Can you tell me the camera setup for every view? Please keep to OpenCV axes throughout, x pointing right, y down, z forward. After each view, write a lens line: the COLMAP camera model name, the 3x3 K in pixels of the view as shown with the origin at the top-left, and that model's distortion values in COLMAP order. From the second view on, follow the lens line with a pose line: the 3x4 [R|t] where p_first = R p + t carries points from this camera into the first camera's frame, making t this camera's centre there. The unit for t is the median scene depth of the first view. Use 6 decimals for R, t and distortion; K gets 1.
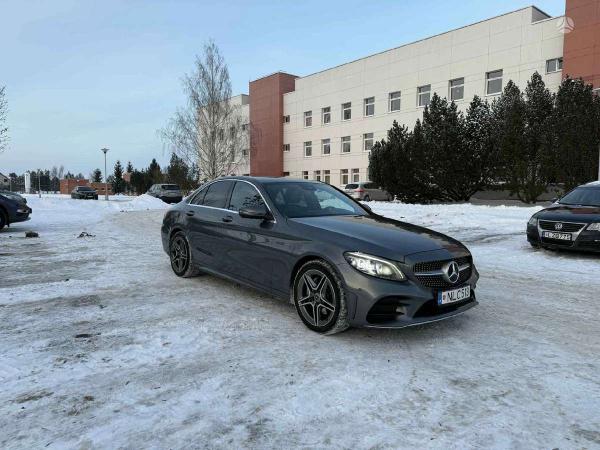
lens RADIAL K [[419.4, 0, 300.0], [0, 419.4, 225.0], [0, 0, 1]] dist [0.046849, -0.048080]
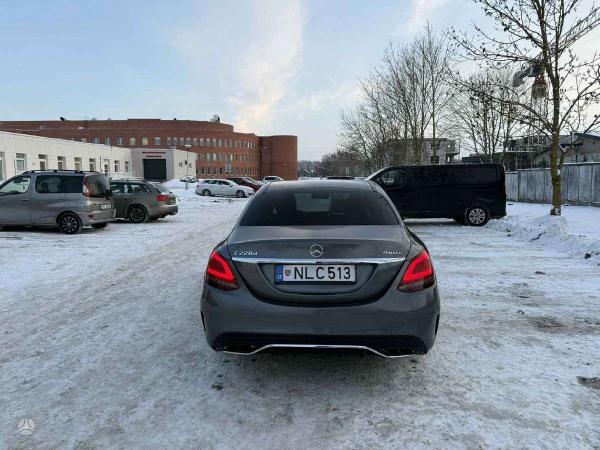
lens RADIAL K [[419.4, 0, 300.0], [0, 419.4, 225.0], [0, 0, 1]] dist [0.046849, -0.048080]
pose [[-0.725214, -0.082652, 0.683545, -0.767282], [0.052344, 0.983277, 0.174430, -0.226484], [-0.686531, 0.162279, -0.708760, 2.075859]]
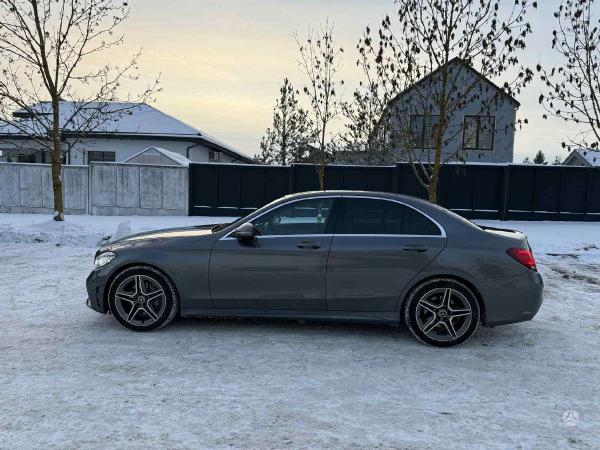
lens RADIAL K [[419.4, 0, 300.0], [0, 419.4, 225.0], [0, 0, 1]] dist [0.046849, -0.048080]
pose [[-0.693107, 0.017270, -0.720628, 0.777618], [-0.100454, 0.987644, 0.120287, -0.183179], [0.713801, 0.155761, -0.682808, 1.965168]]
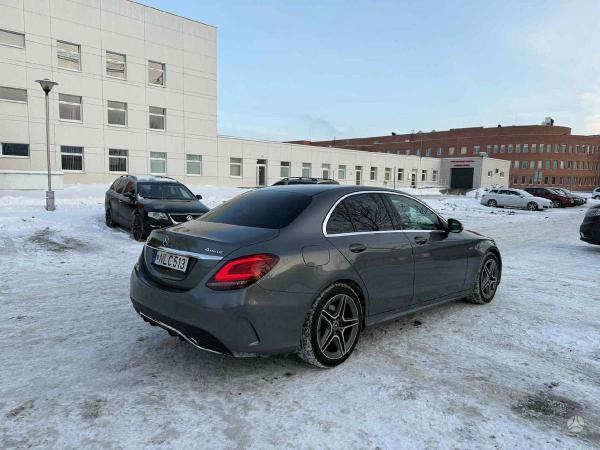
lens RADIAL K [[419.4, 0, 300.0], [0, 419.4, 225.0], [0, 0, 1]] dist [0.046849, -0.048080]
pose [[-0.075507, -0.103986, 0.991708, -1.106174], [0.063137, 0.992053, 0.108829, -0.172805], [-0.995144, 0.070831, -0.068341, 1.446186]]
